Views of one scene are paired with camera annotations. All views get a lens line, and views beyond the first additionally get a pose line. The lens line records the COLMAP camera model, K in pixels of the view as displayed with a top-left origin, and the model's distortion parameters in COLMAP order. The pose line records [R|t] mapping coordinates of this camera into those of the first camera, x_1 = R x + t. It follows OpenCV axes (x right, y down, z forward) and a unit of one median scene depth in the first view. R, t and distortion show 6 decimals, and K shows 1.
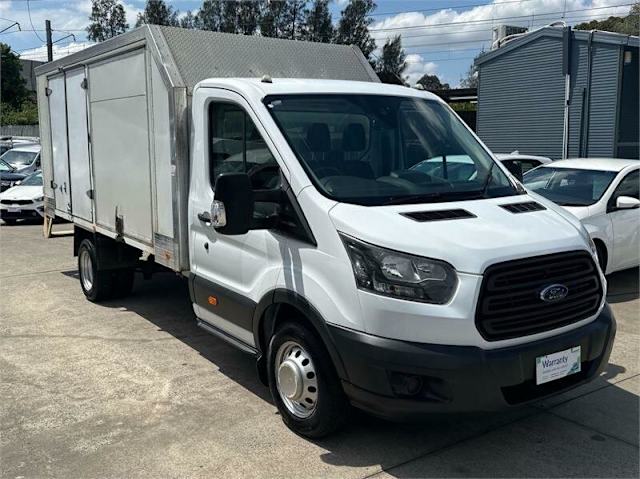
lens RADIAL K [[650.7, 0, 280.0], [0, 650.7, 239.5], [0, 0, 1]] dist [-0.003258, -0.008967]
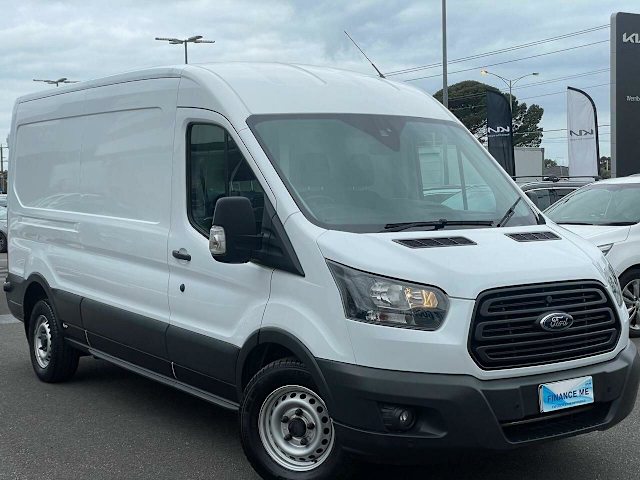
lens RADIAL K [[994.2, 0, 320.0], [0, 994.2, 240.0], [0, 0, 1]] dist [0.021667, 0.033302]
pose [[0.999264, -0.008868, 0.037323, 0.025062], [0.012113, 0.996080, -0.087624, 0.081105], [-0.036400, 0.088011, 0.995454, -0.405556]]
